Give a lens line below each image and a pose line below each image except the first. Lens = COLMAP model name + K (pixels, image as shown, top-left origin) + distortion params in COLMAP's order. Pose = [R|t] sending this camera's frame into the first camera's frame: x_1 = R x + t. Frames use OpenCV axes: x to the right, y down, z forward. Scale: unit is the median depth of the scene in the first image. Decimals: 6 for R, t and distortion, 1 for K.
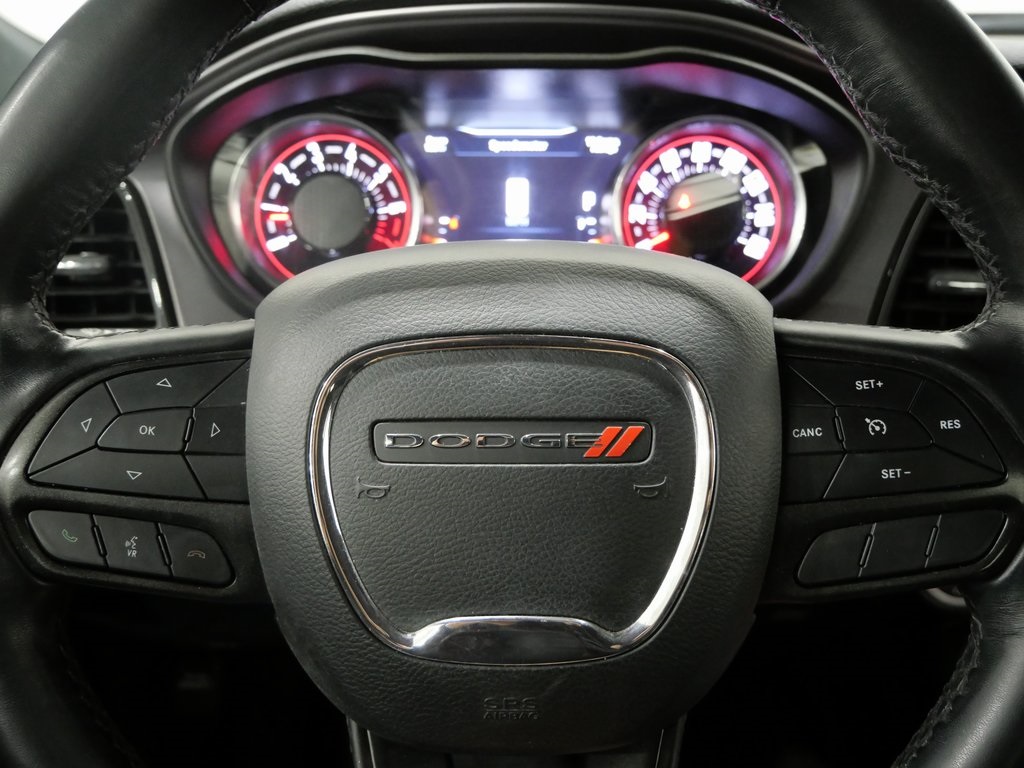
lens RADIAL K [[943.4, 0, 522.2], [0, 943.4, 380.8], [0, 0, 1]] dist [-0.015647, 0.000000]
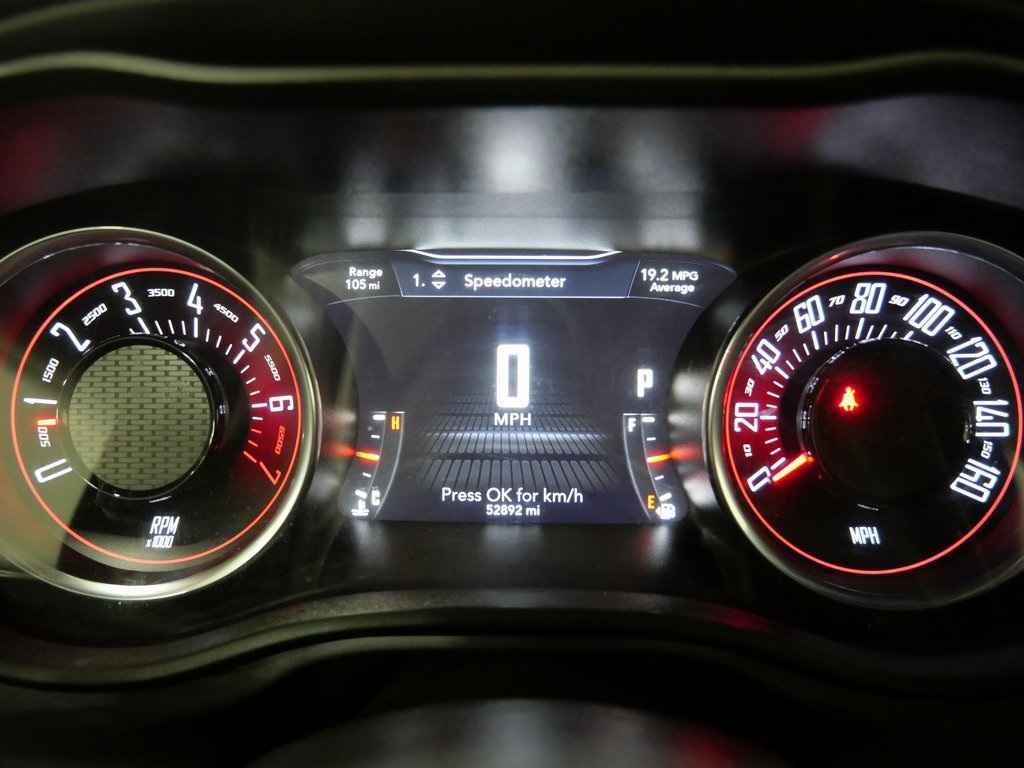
lens RADIAL K [[774.5, 0, 511.9], [0, 774.5, 386.0], [0, 0, 1]] dist [-0.053437, 0.005962]
pose [[0.999989, 0.002071, -0.004320, -0.004144], [-0.002393, 0.997119, -0.075821, -0.161667], [0.004151, 0.075830, 0.997112, 0.580041]]
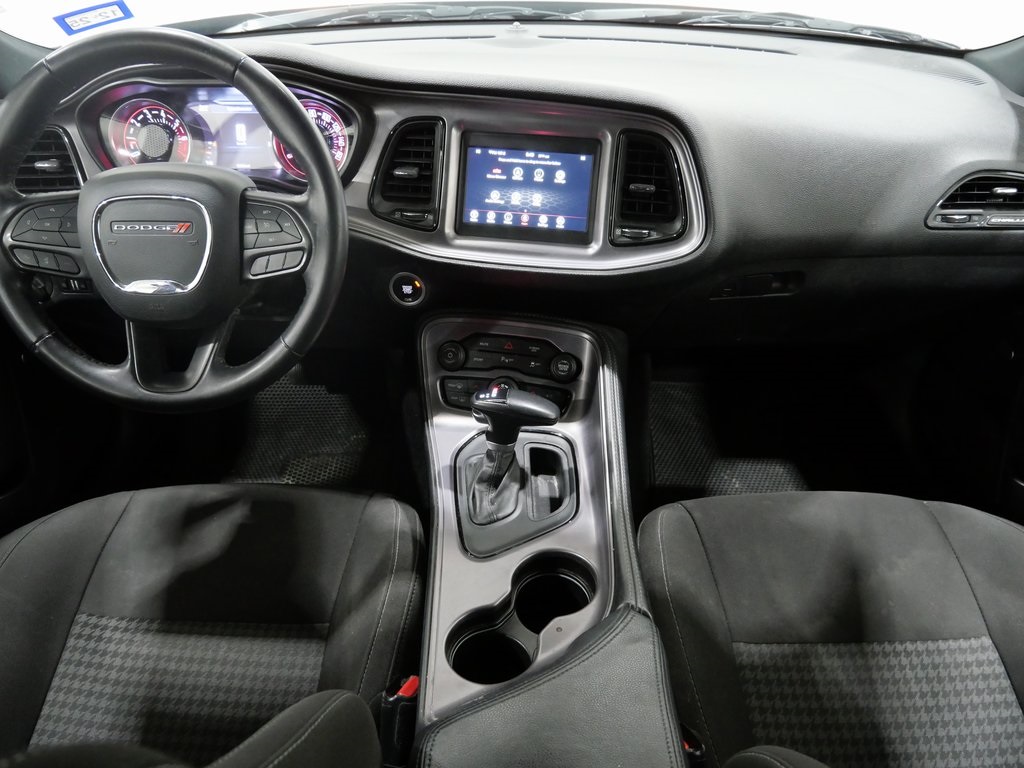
lens RADIAL K [[750.8, 0, 501.7], [0, 750.8, 386.5], [0, 0, 1]] dist [-0.030770, 0.008635]
pose [[0.999638, 0.015242, -0.022183, 0.696666], [-0.010554, 0.980165, 0.197901, 0.043382], [0.024759, -0.197595, 0.979971, -0.892917]]
